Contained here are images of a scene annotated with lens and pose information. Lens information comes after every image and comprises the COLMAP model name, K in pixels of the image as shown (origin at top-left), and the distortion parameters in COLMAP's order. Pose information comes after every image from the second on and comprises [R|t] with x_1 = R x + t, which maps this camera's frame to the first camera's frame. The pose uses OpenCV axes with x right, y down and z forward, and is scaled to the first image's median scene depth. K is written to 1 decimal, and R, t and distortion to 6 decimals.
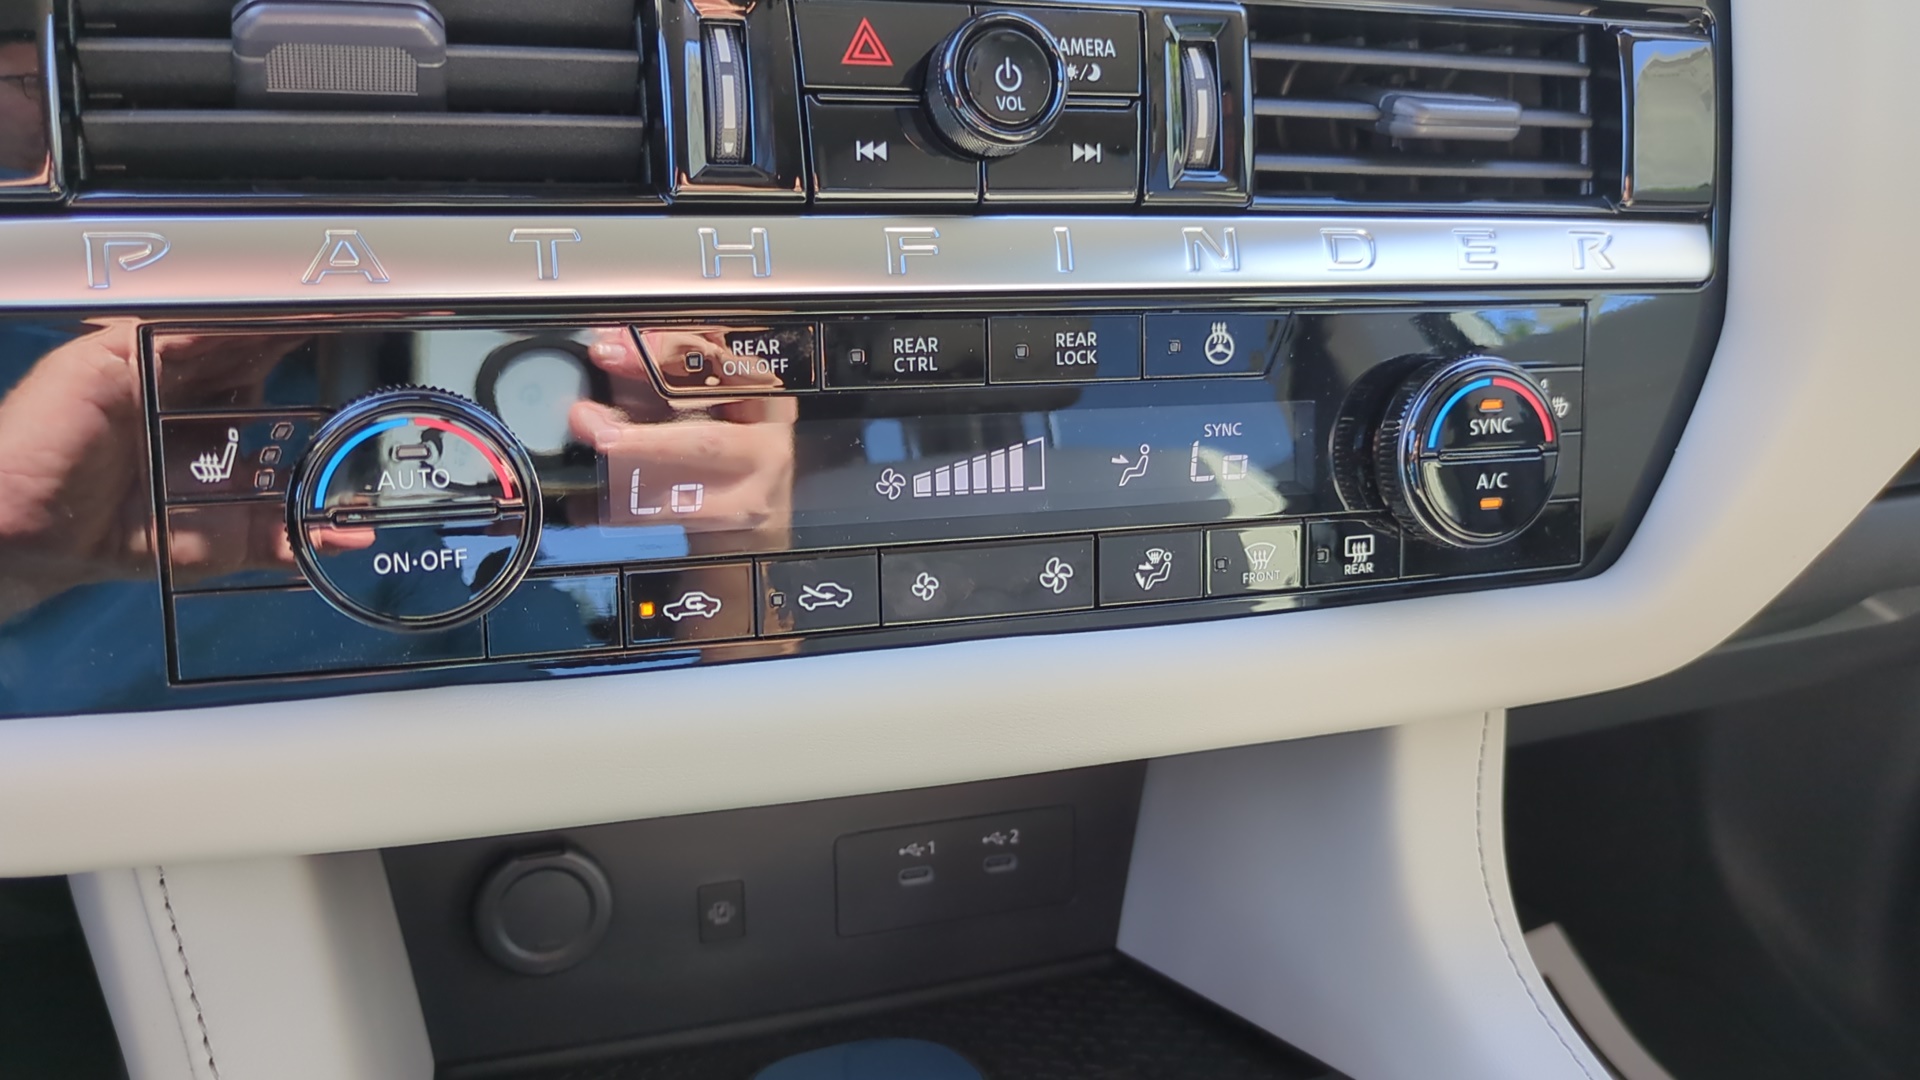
lens RADIAL K [[1589.4, 0, 953.5], [0, 1589.4, 530.3], [0, 0, 1]] dist [0.070201, -0.188020]
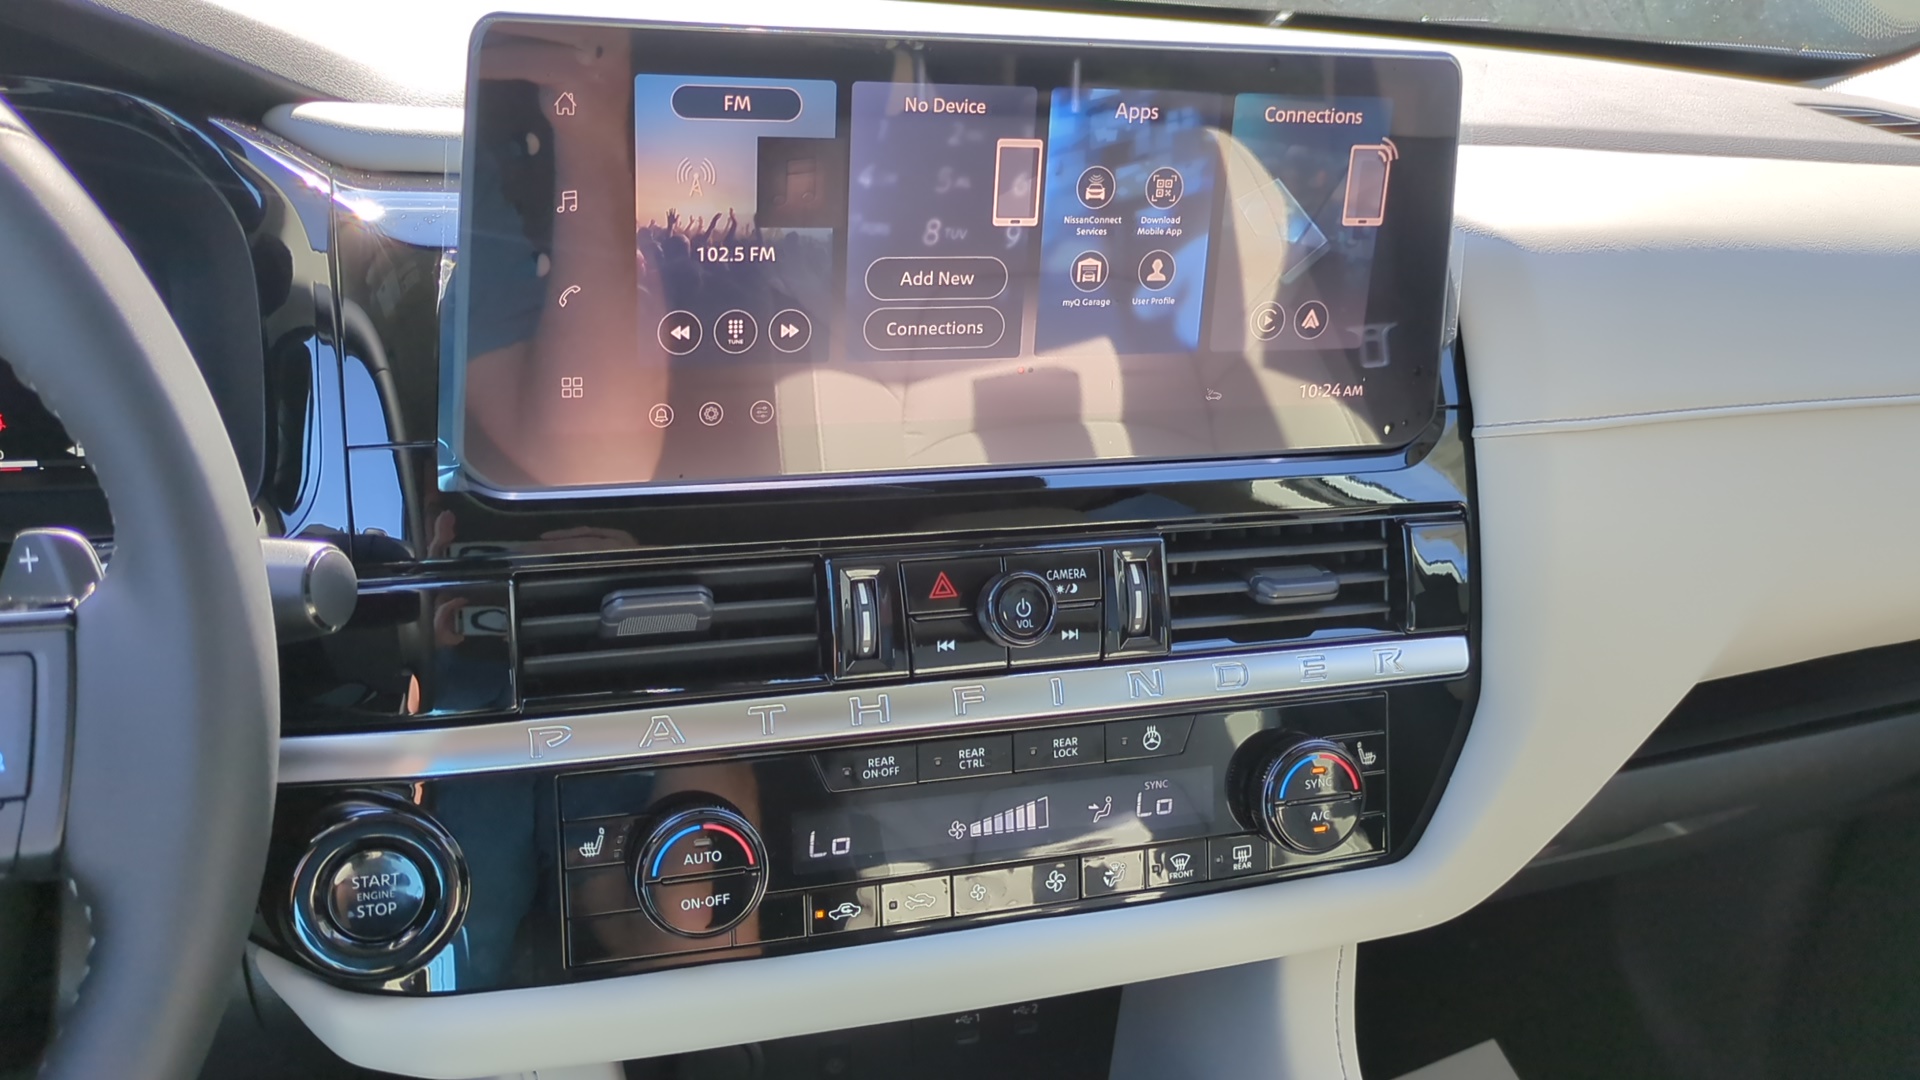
lens RADIAL K [[1589.4, 0, 953.5], [0, 1589.4, 530.3], [0, 0, 1]] dist [0.070201, -0.188020]
pose [[0.999837, -0.008371, -0.015997, -0.013290], [0.007715, 0.999144, -0.040647, -0.276521], [0.016324, 0.040517, 0.999046, -0.705192]]
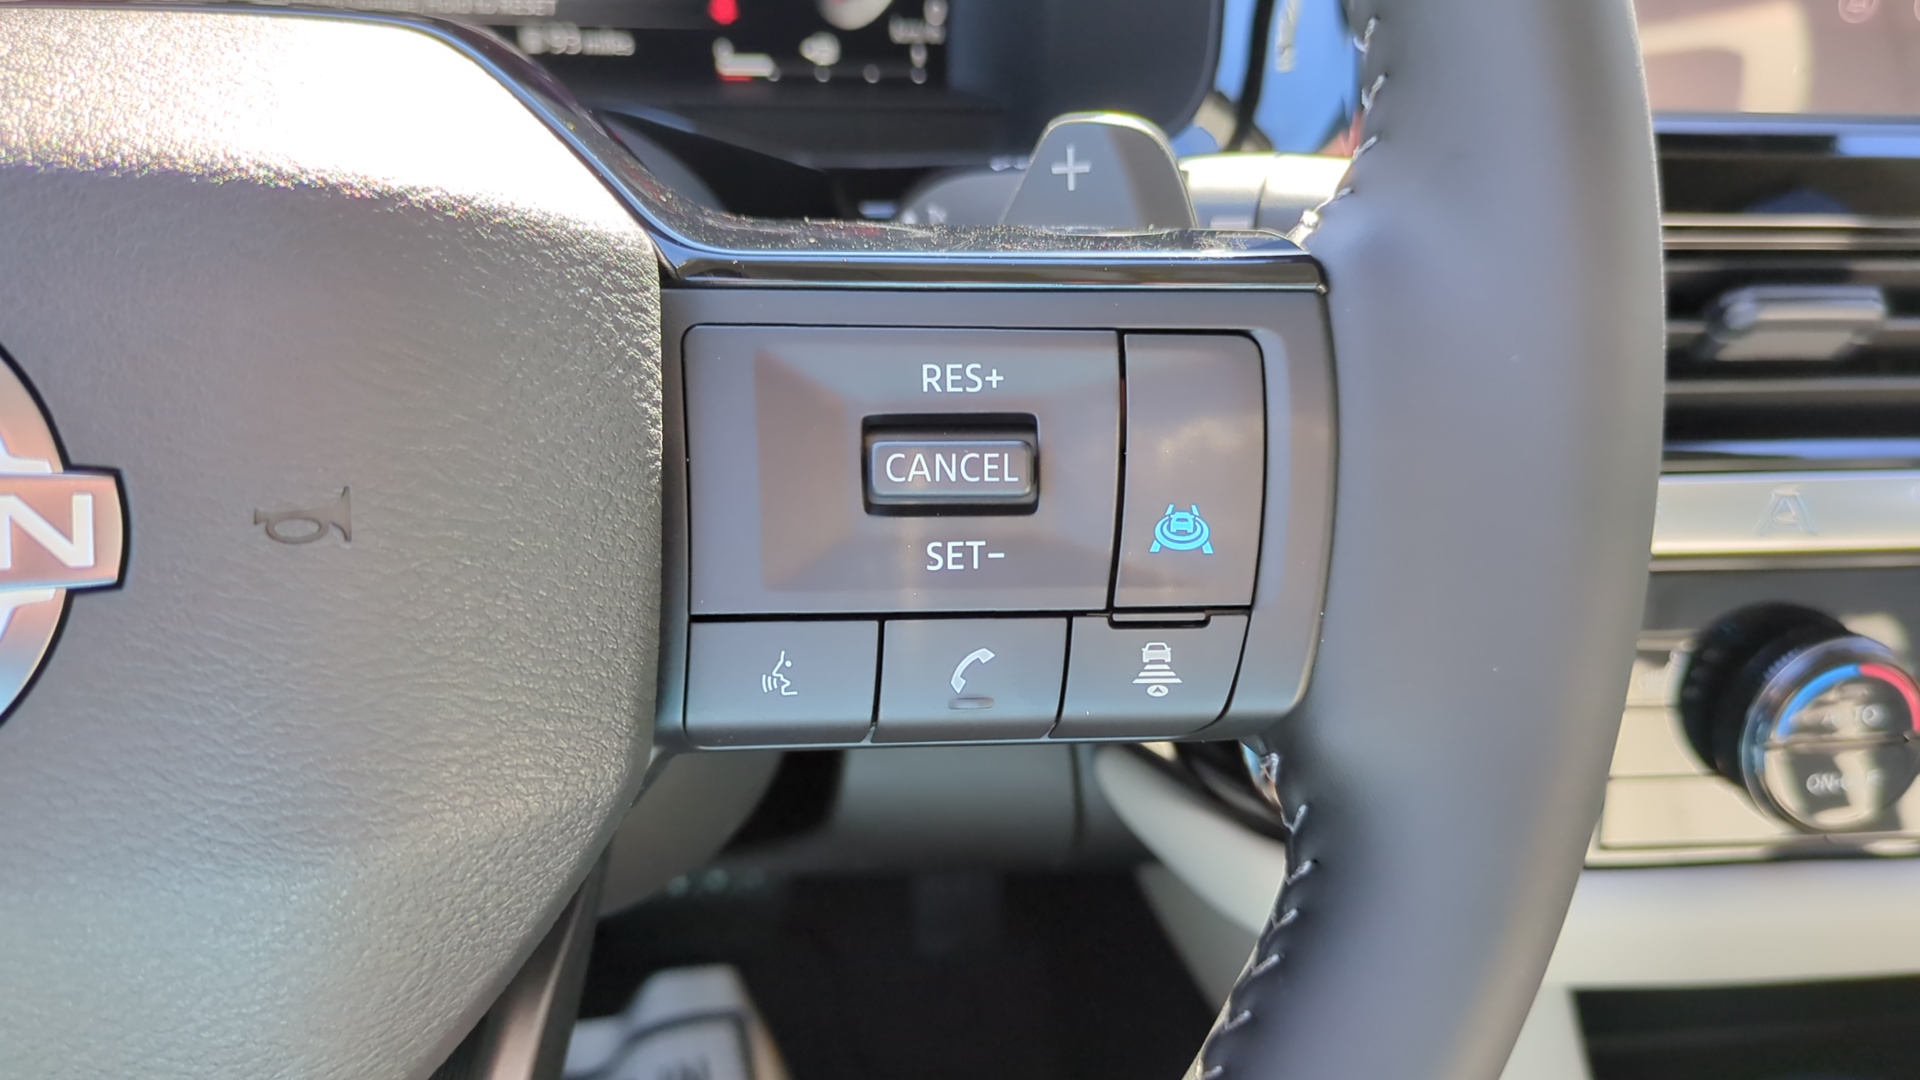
lens RADIAL K [[1589.4, 0, 953.5], [0, 1589.4, 530.3], [0, 0, 1]] dist [0.070201, -0.188020]
pose [[0.972625, 0.085292, -0.216163, -0.612337], [-0.054896, 0.988211, 0.142918, -0.248784], [0.225805, -0.127139, 0.965841, -0.225592]]
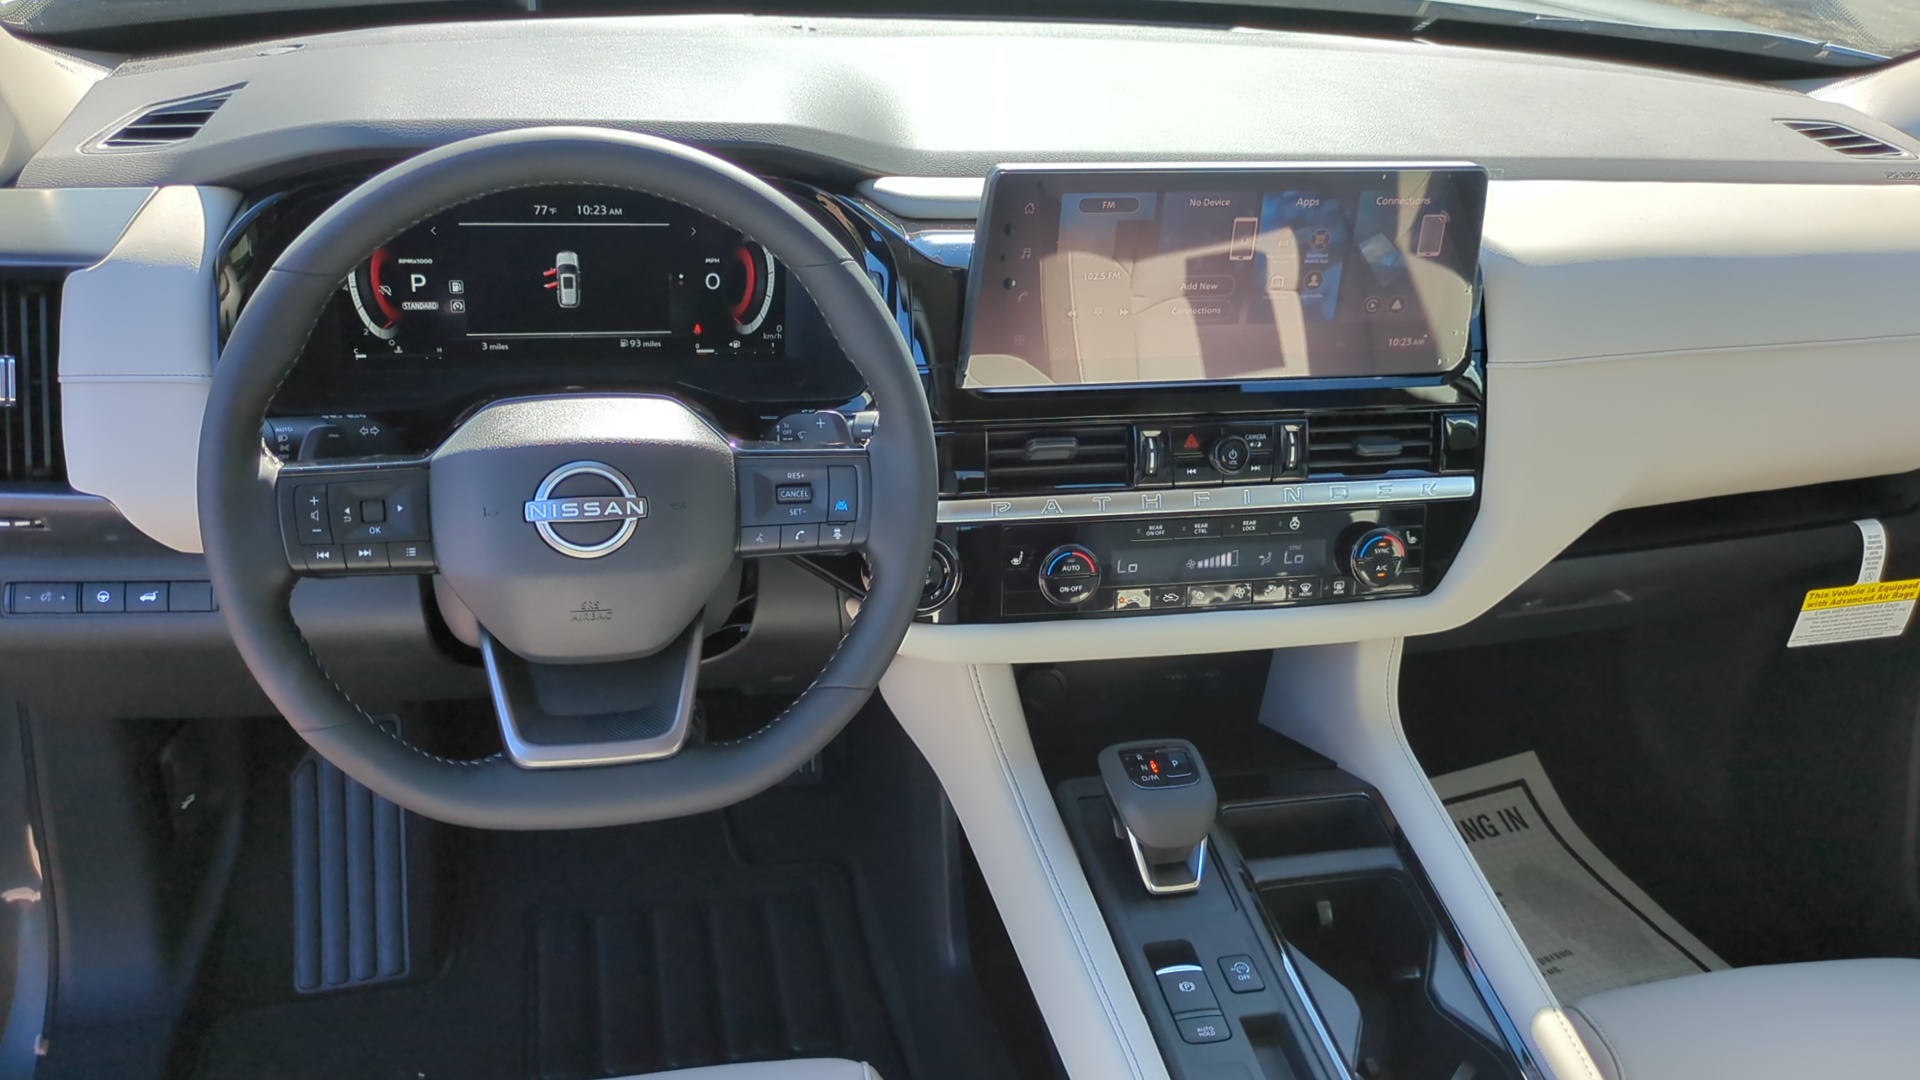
lens RADIAL K [[1589.4, 0, 953.5], [0, 1589.4, 530.3], [0, 0, 1]] dist [0.070201, -0.188020]
pose [[0.992347, 0.044144, -0.115318, -0.150368], [-0.033391, 0.995053, 0.093569, -0.392379], [0.118878, -0.089003, 0.988912, -2.341683]]
